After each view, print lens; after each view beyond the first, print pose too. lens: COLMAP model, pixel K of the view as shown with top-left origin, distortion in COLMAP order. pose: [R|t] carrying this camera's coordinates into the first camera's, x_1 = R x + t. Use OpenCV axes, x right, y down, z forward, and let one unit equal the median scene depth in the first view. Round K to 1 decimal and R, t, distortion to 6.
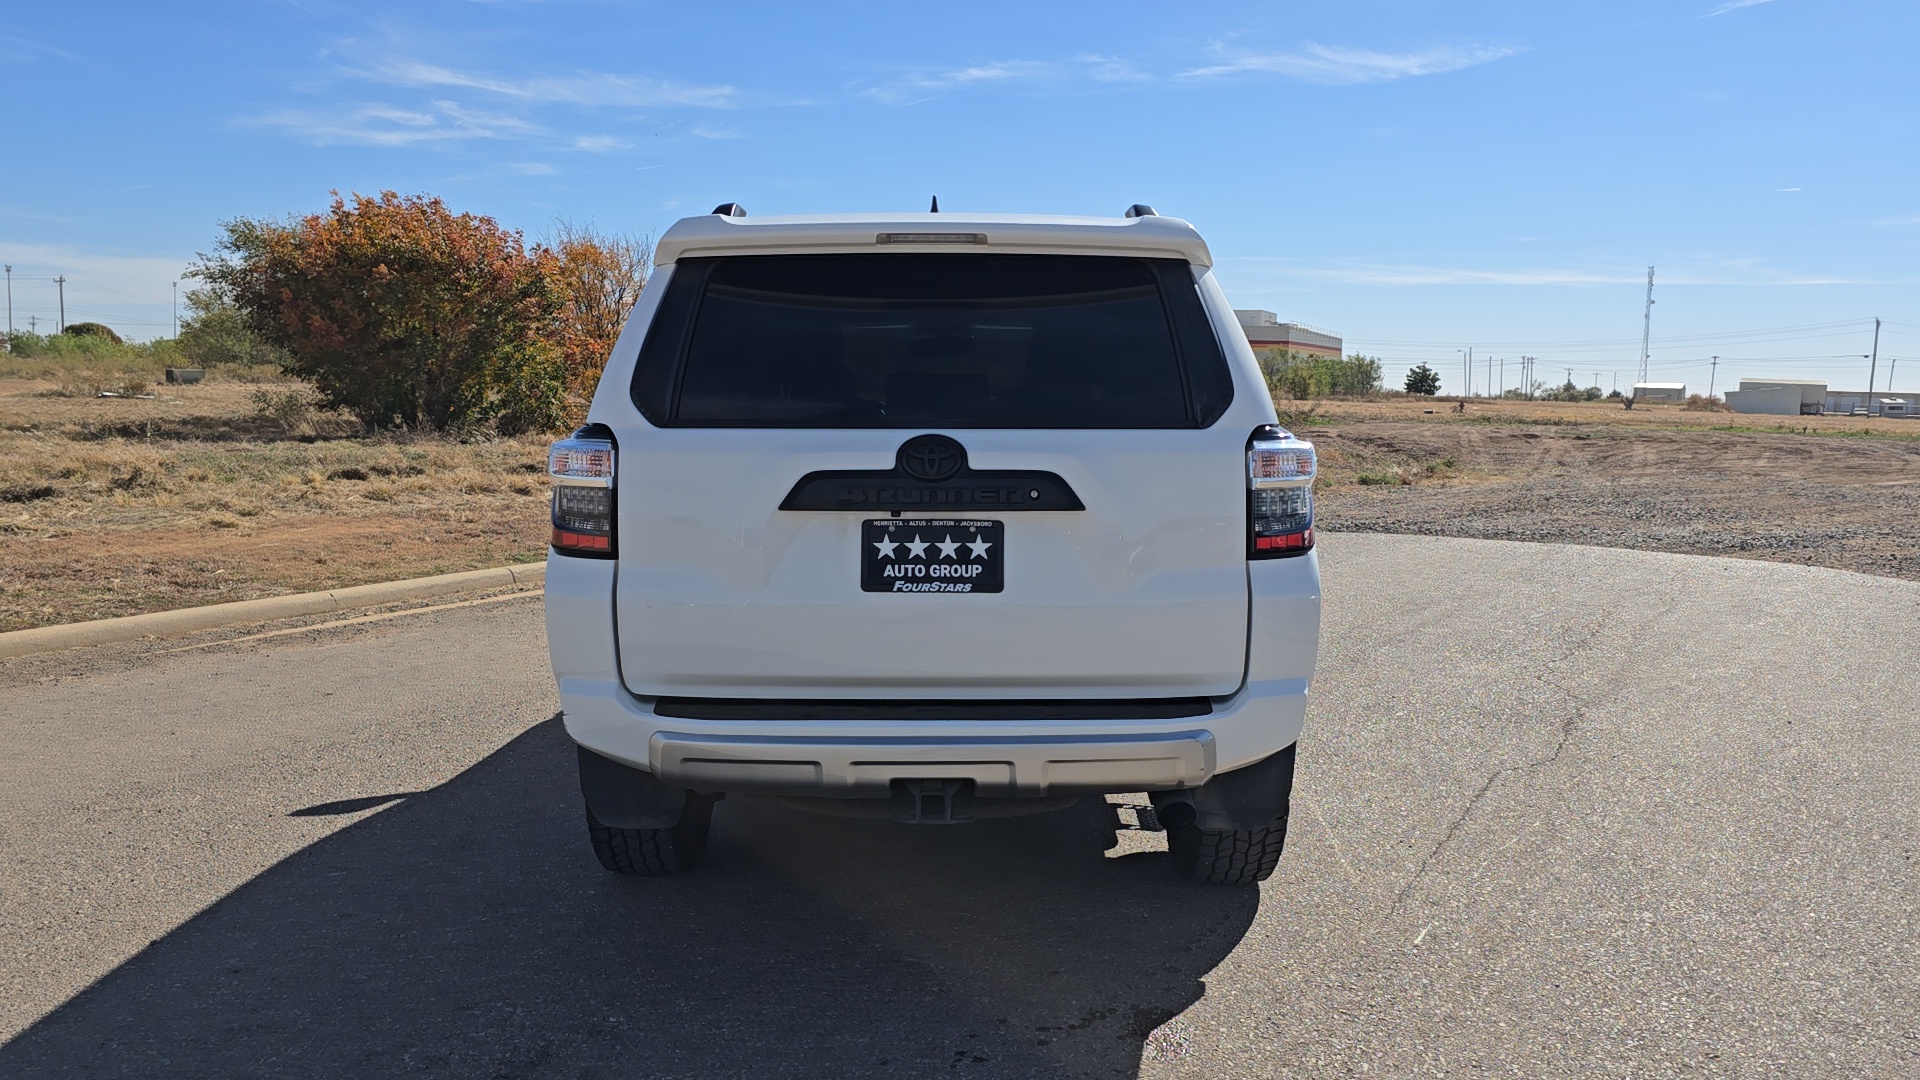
lens RADIAL K [[1619.0, 0, 951.8], [0, 1619.0, 532.2], [0, 0, 1]] dist [-0.024221, 0.036875]
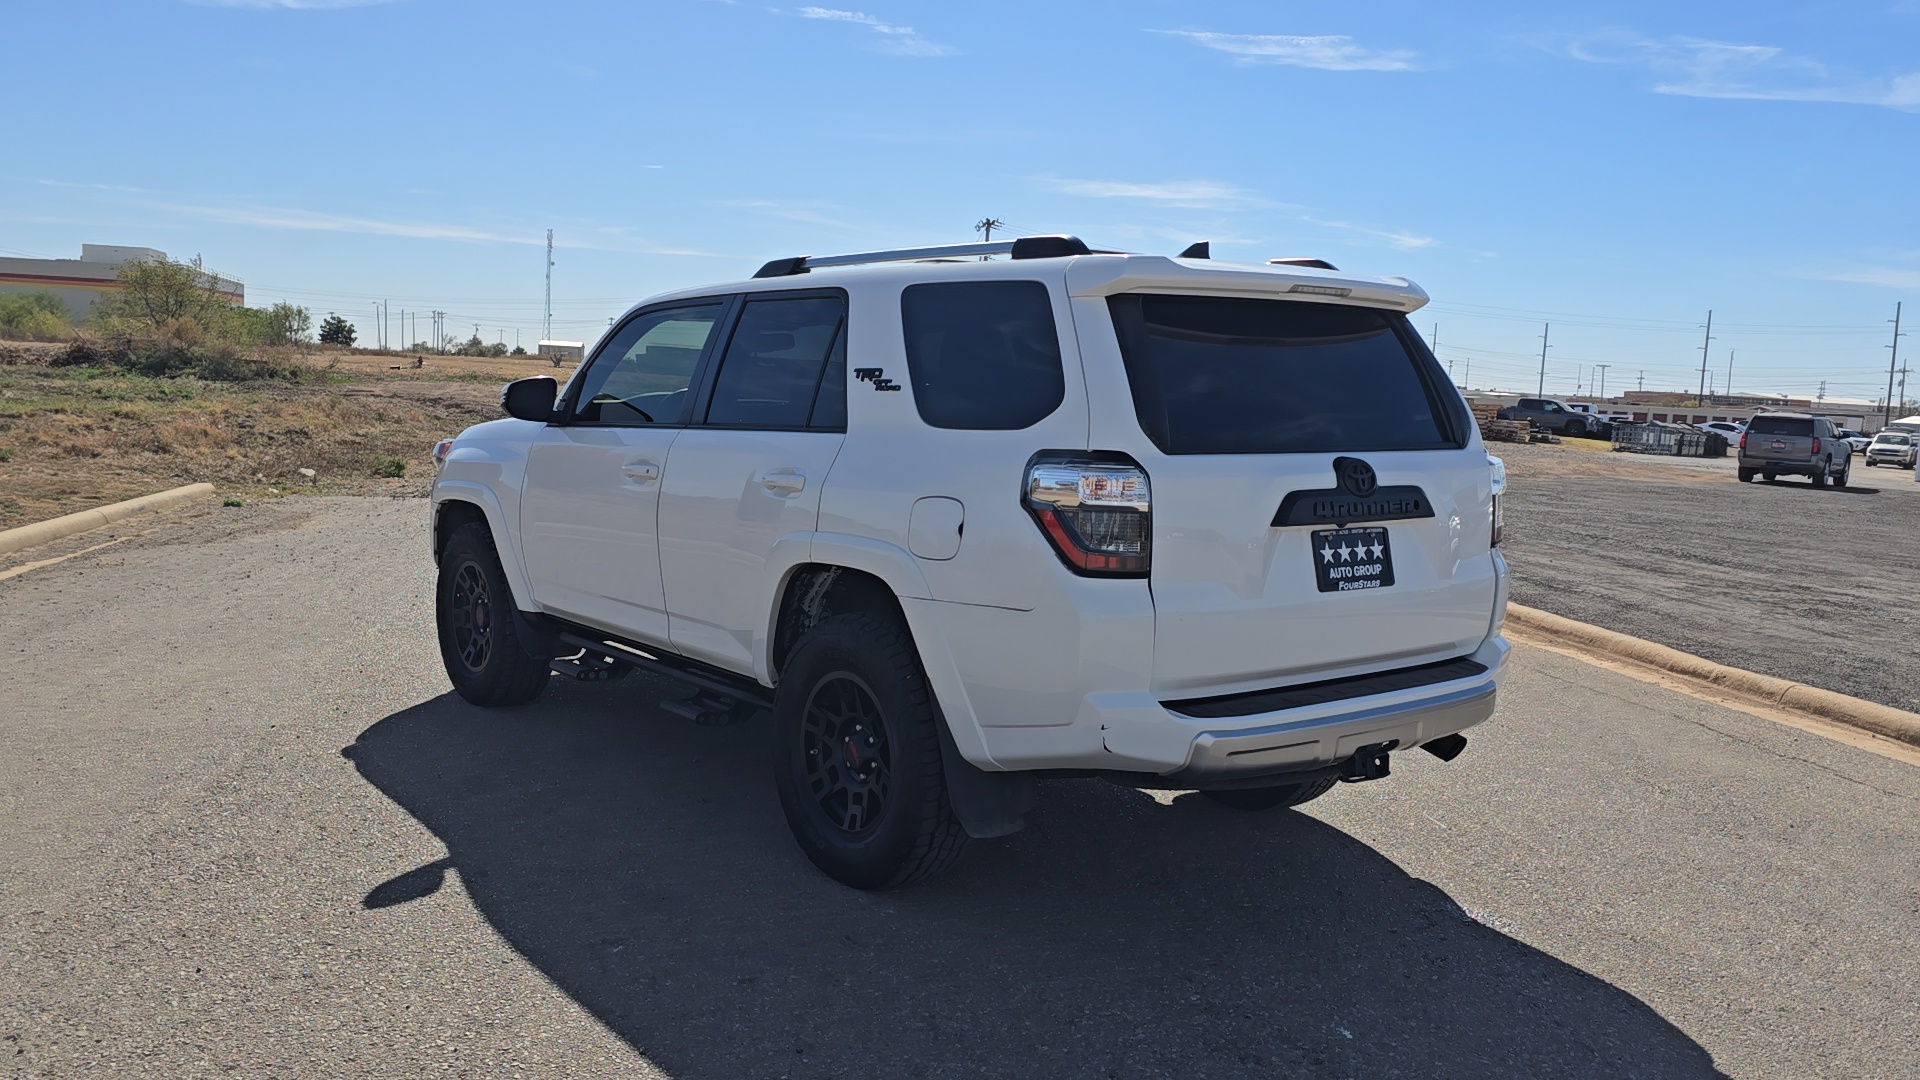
lens RADIAL K [[1619.0, 0, 993.3], [0, 1619.0, 518.8], [0, 0, 1]] dist [-0.024221, 0.036875]
pose [[0.781447, -0.037545, 0.622841, -0.967390], [0.024949, 0.999270, 0.028933, -0.056492], [-0.623473, -0.007071, 0.781813, 0.228689]]
